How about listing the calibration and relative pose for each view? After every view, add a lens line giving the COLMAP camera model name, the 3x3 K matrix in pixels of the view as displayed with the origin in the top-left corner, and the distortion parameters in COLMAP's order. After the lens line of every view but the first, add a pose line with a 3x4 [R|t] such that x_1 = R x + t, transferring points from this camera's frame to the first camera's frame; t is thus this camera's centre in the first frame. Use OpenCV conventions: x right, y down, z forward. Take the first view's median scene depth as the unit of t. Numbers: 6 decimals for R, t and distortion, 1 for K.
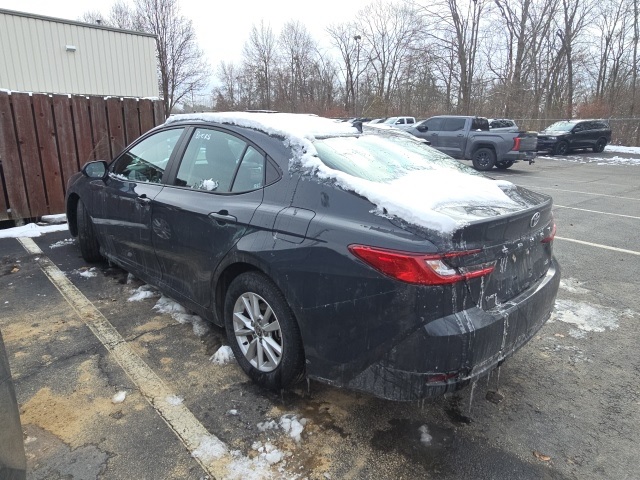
lens RADIAL K [[432.9, 0, 316.3], [0, 432.9, 237.7], [0, 0, 1]] dist [0.022001, 0.002146]
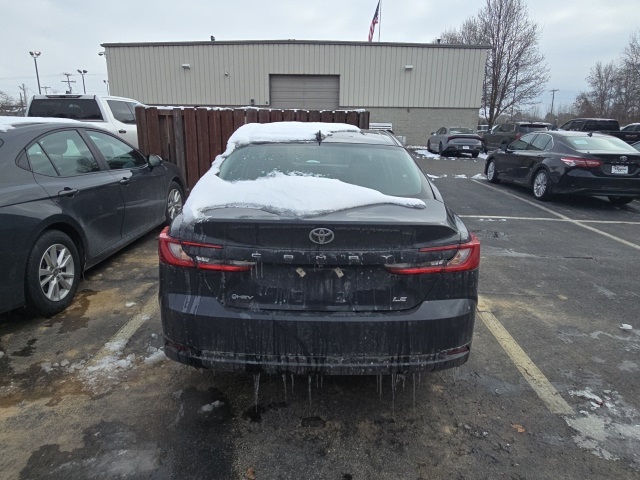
lens RADIAL K [[432.9, 0, 313.5], [0, 432.9, 236.1], [0, 0, 1]] dist [0.022001, 0.002146]
pose [[0.712978, 0.178913, -0.677977, 0.644121], [-0.195552, 0.979272, 0.052775, -0.050586], [0.673366, 0.094952, 0.733186, 0.180206]]
